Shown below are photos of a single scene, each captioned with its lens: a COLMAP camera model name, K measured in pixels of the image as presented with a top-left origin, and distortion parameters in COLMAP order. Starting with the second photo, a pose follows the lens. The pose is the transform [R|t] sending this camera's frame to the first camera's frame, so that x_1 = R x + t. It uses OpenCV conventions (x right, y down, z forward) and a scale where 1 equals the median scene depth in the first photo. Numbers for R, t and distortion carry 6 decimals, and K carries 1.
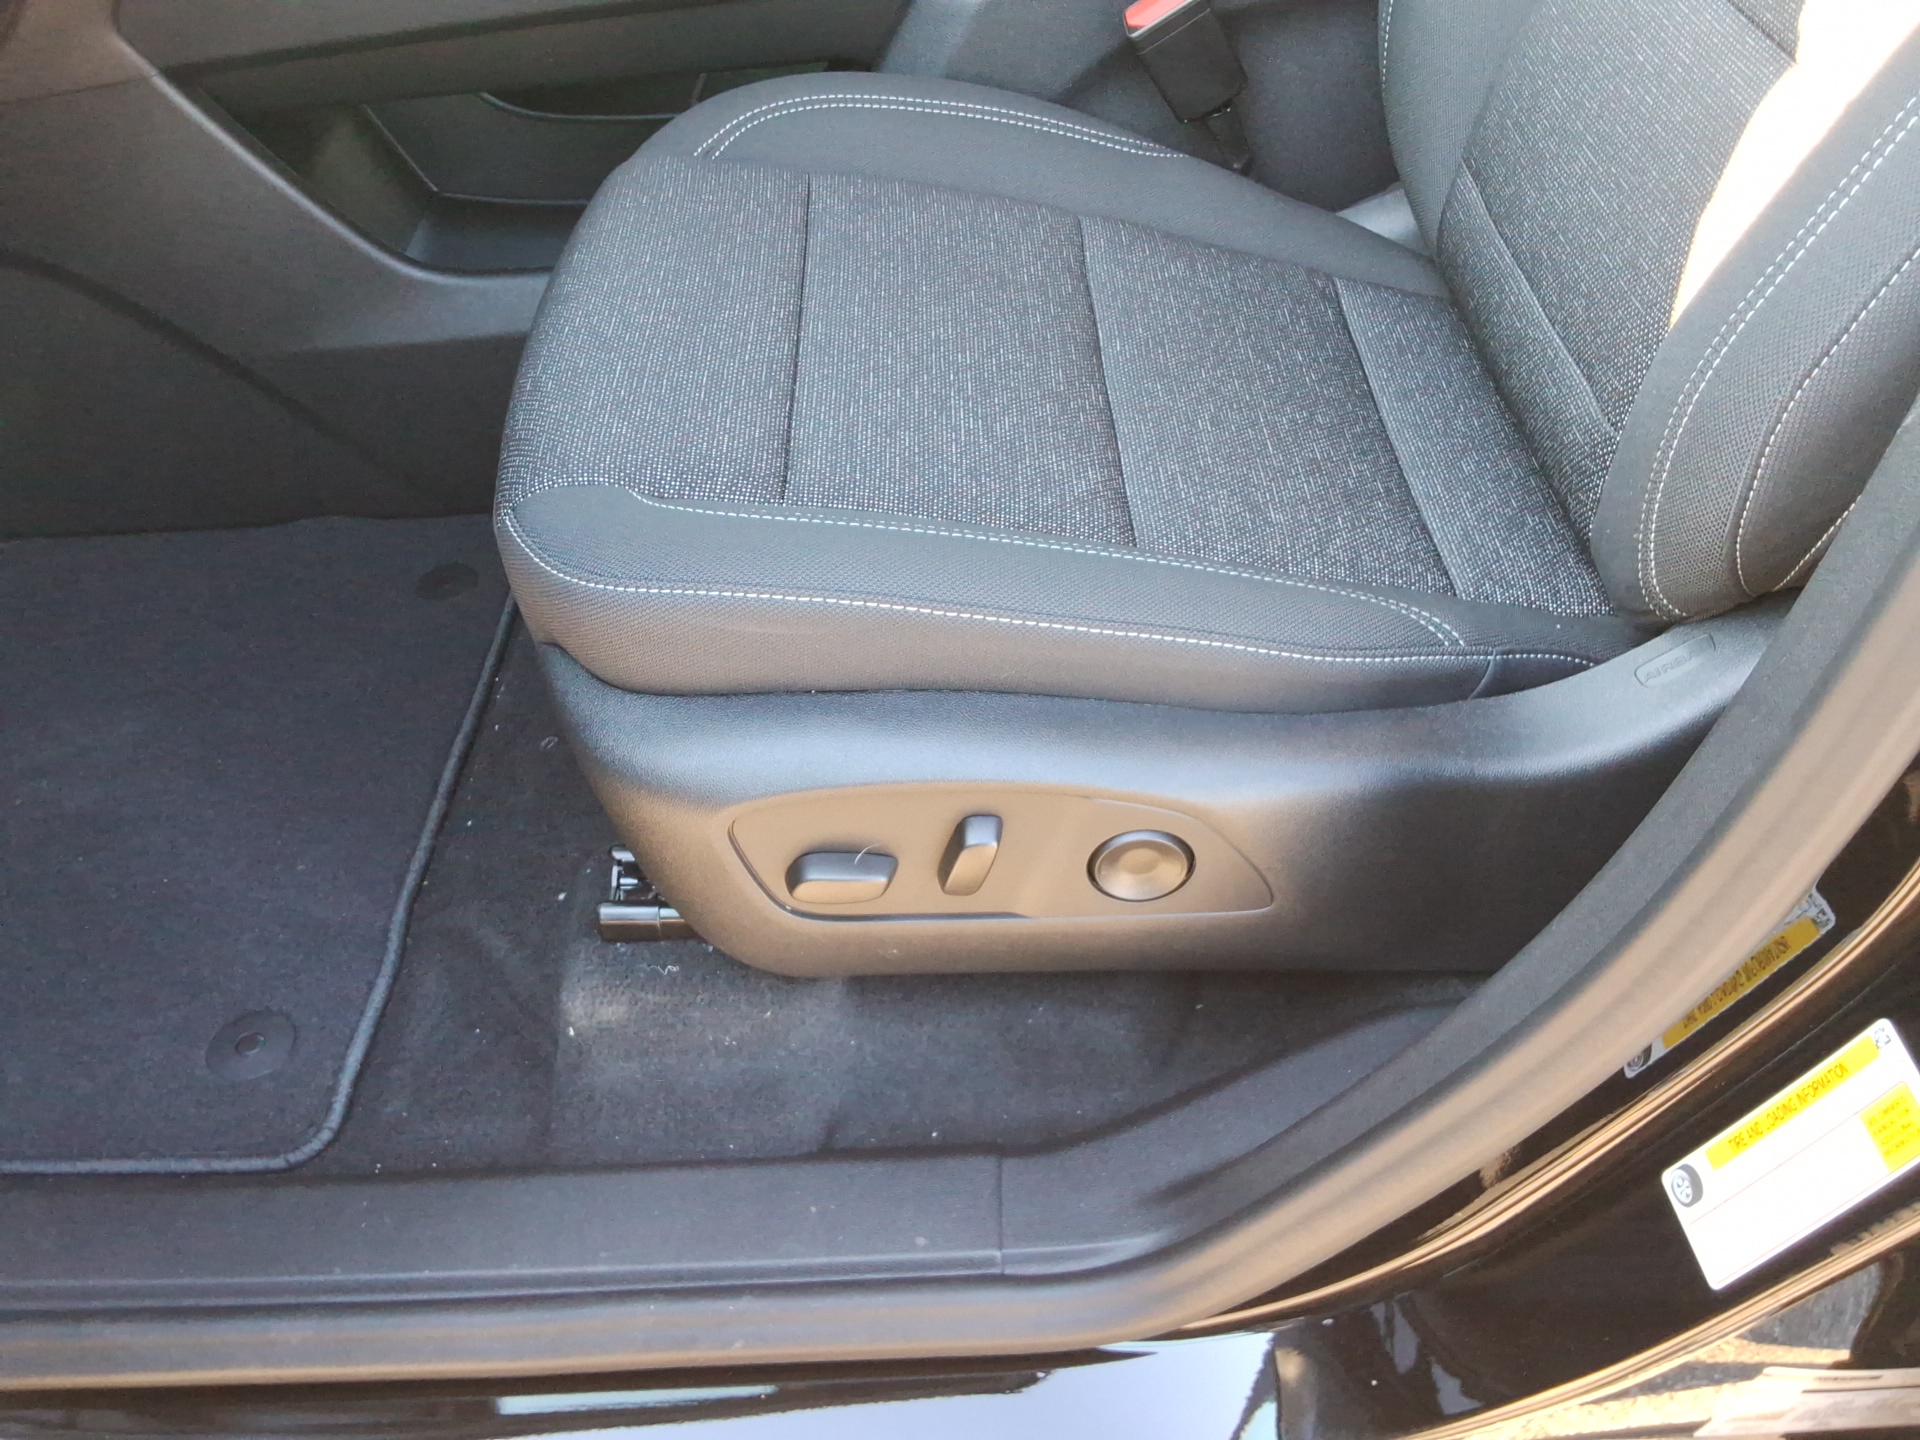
lens RADIAL K [[1565.7, 0, 967.5], [0, 1565.7, 710.8], [0, 0, 1]] dist [0.117544, -0.211073]
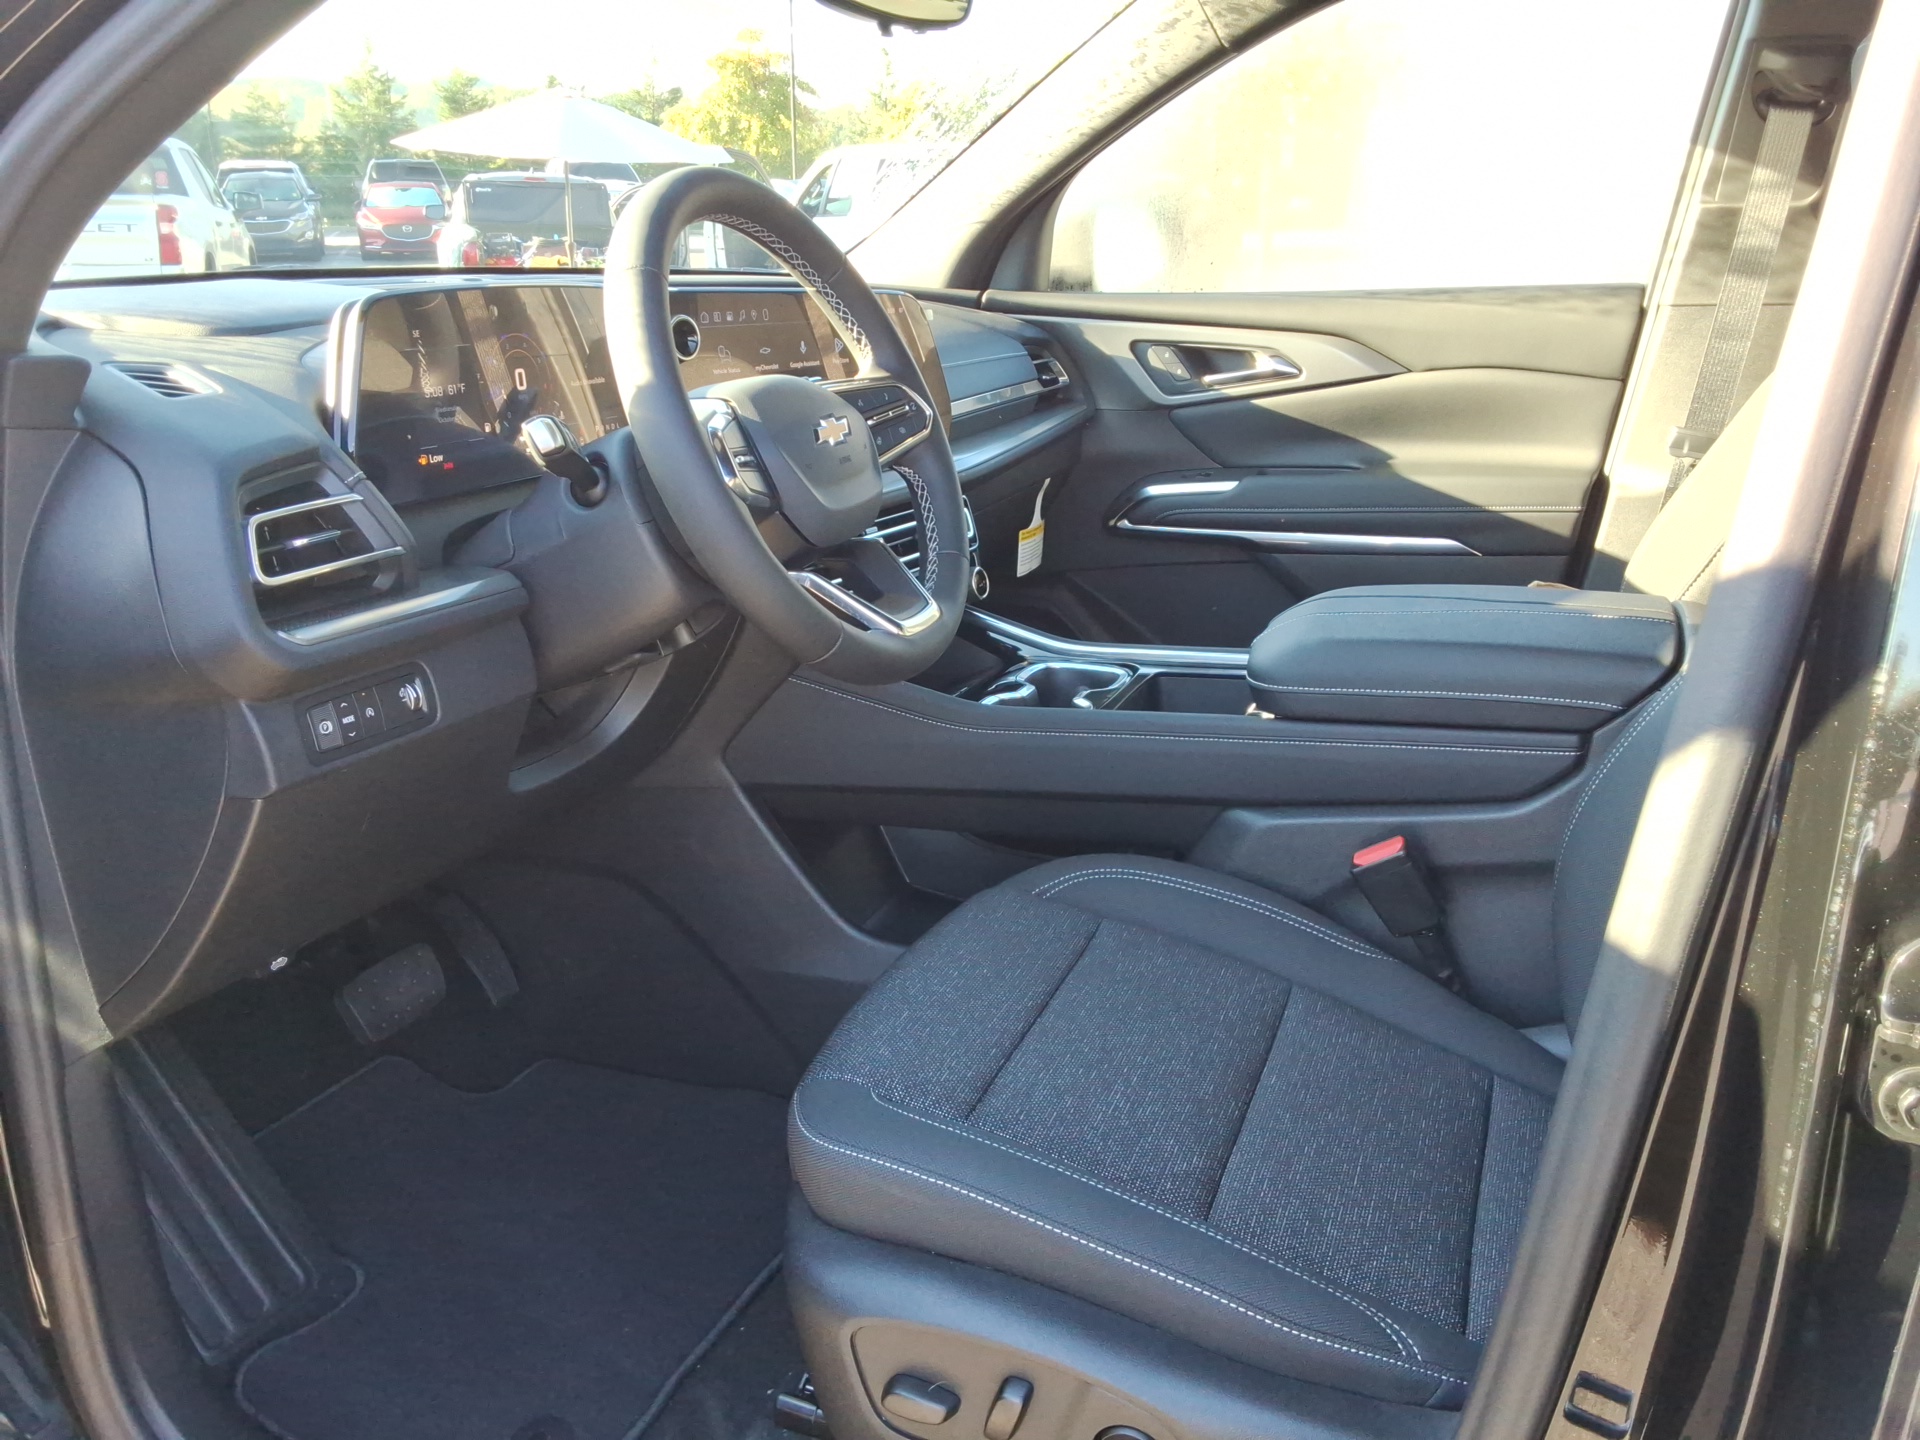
lens RADIAL K [[1570.0, 0, 987.7], [0, 1570.0, 686.0], [0, 0, 1]] dist [0.094123, -0.122154]
pose [[0.923790, 0.131100, -0.359757, 0.320990], [-0.276173, 0.878925, -0.388869, 0.065930], [0.265219, 0.458589, 0.848148, -0.372296]]
